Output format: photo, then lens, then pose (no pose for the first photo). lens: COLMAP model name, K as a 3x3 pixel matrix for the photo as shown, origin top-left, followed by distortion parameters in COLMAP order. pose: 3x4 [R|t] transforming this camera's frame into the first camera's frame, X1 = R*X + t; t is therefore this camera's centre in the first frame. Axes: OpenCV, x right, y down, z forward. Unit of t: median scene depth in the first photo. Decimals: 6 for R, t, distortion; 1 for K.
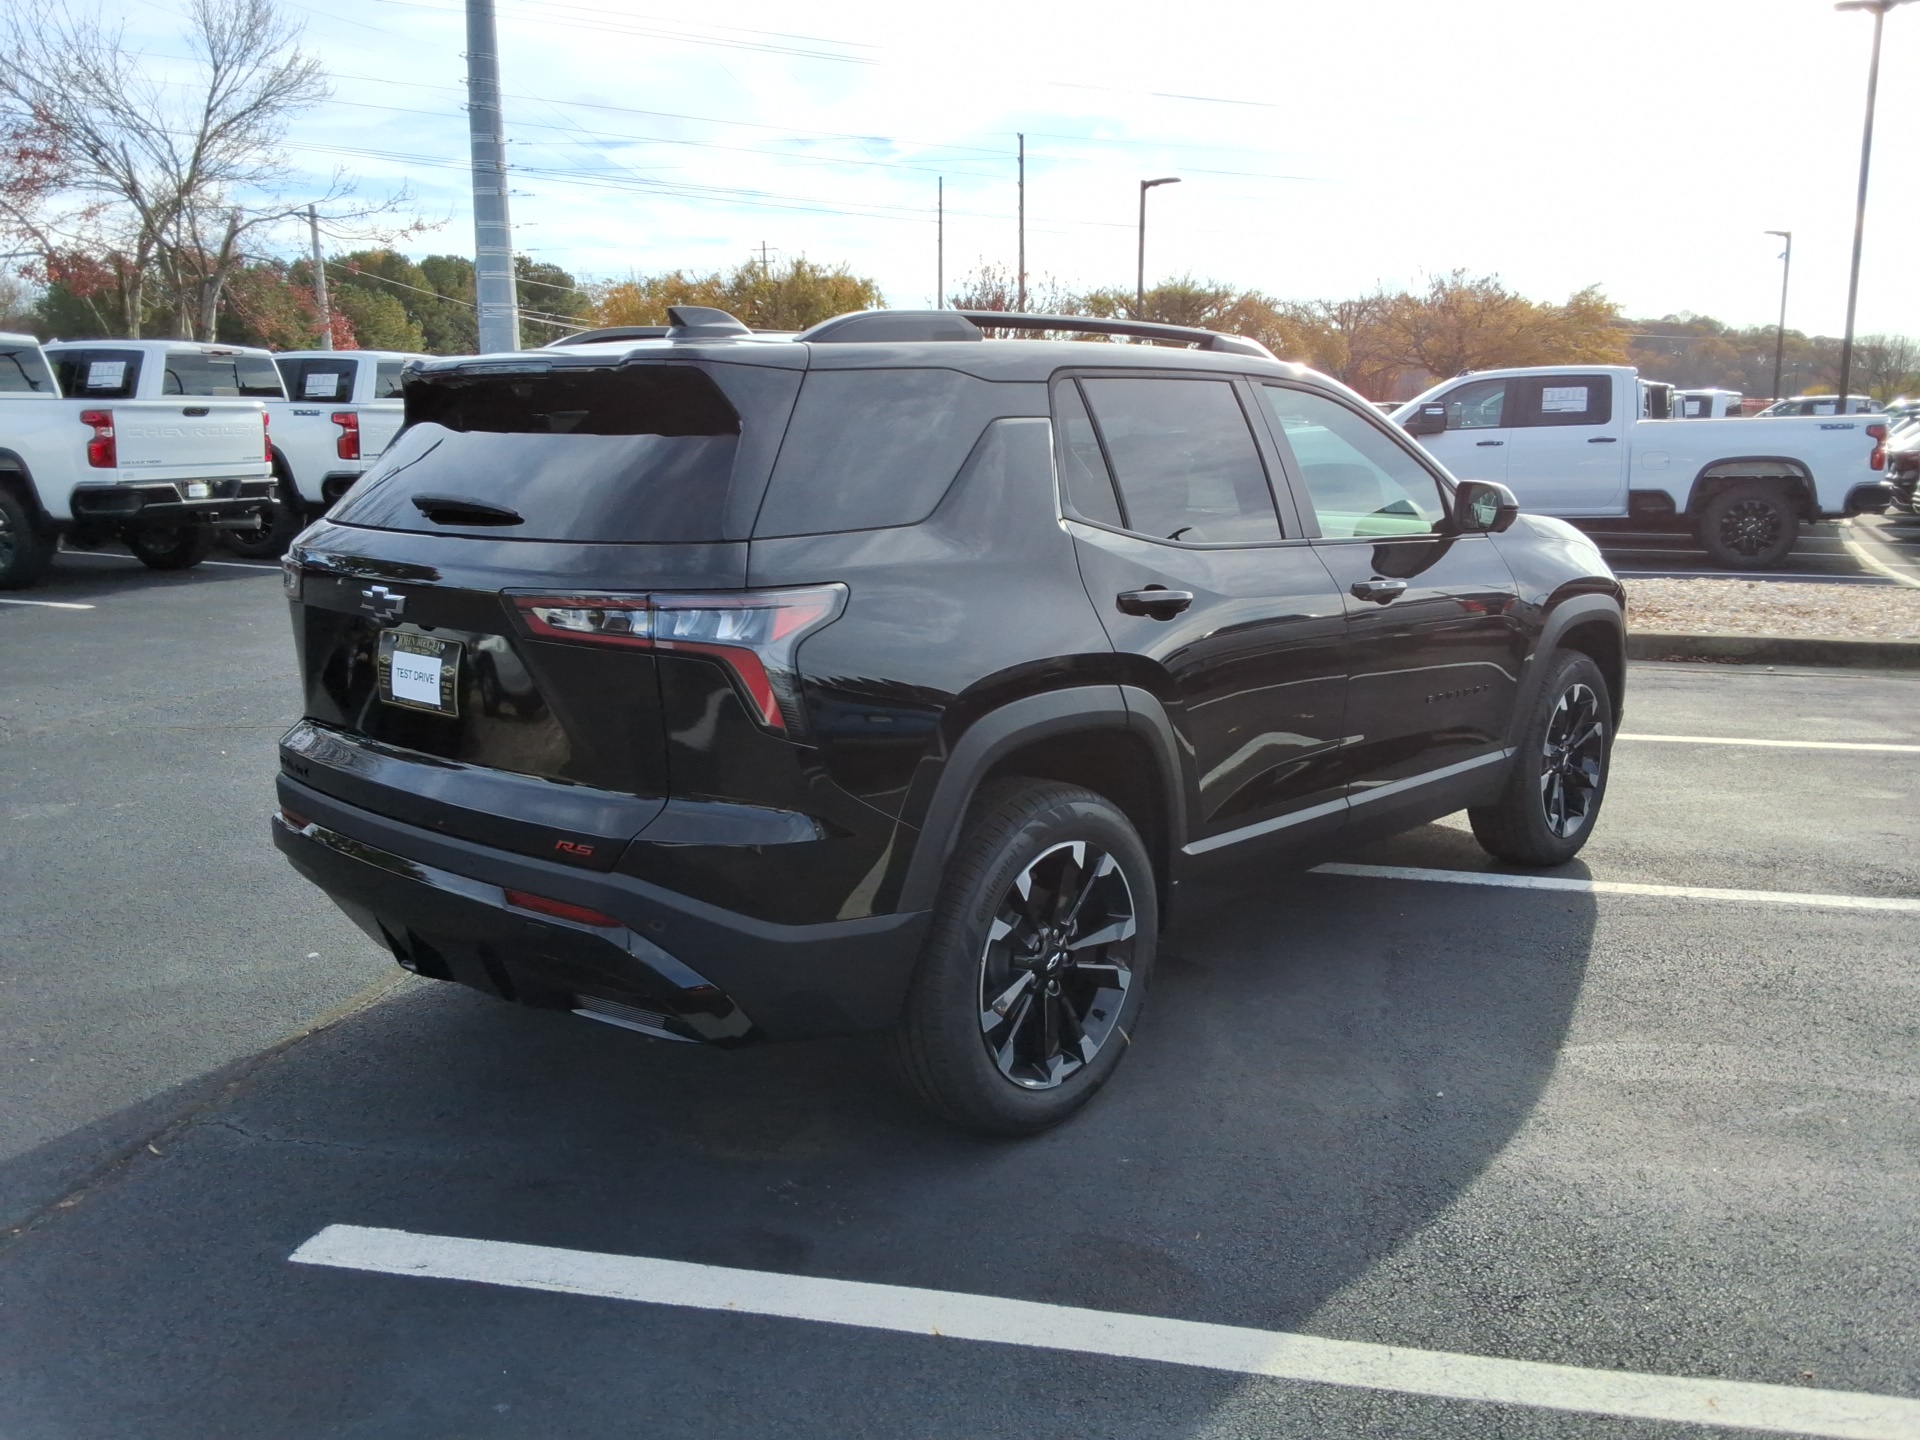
lens RADIAL K [[1545.9, 0, 969.2], [0, 1545.9, 712.8], [0, 0, 1]] dist [0.081189, -0.120222]
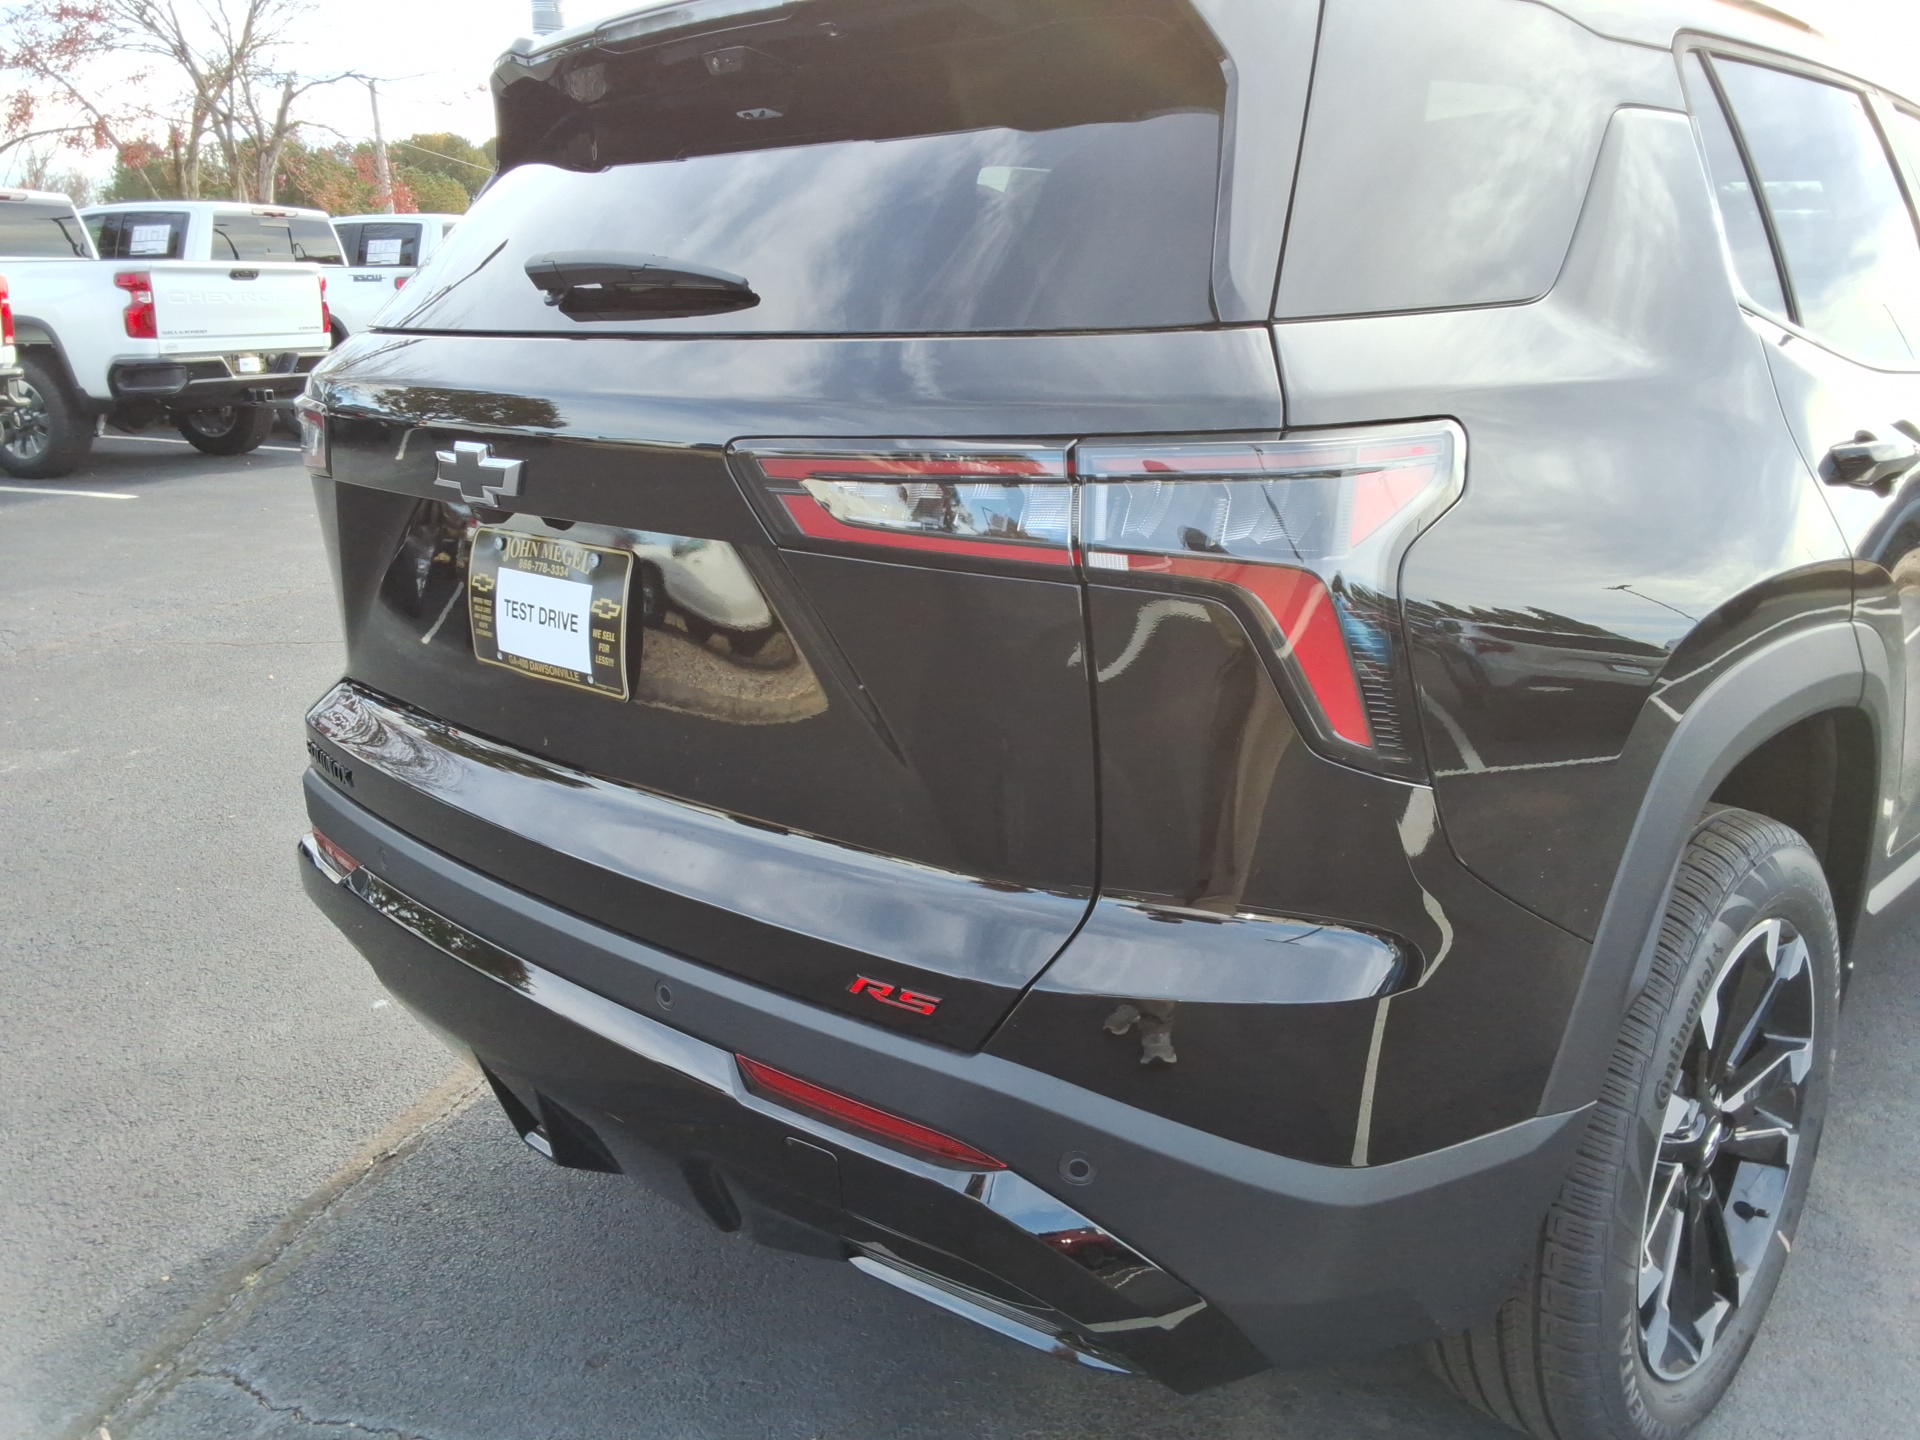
lens RADIAL K [[1545.9, 0, 966.4], [0, 1545.9, 713.6], [0, 0, 1]] dist [0.081189, -0.120222]
pose [[0.999013, -0.000205, -0.044421, -0.150314], [0.003410, 0.997392, 0.072091, -0.022377], [0.044290, -0.072171, 0.996408, 0.383825]]
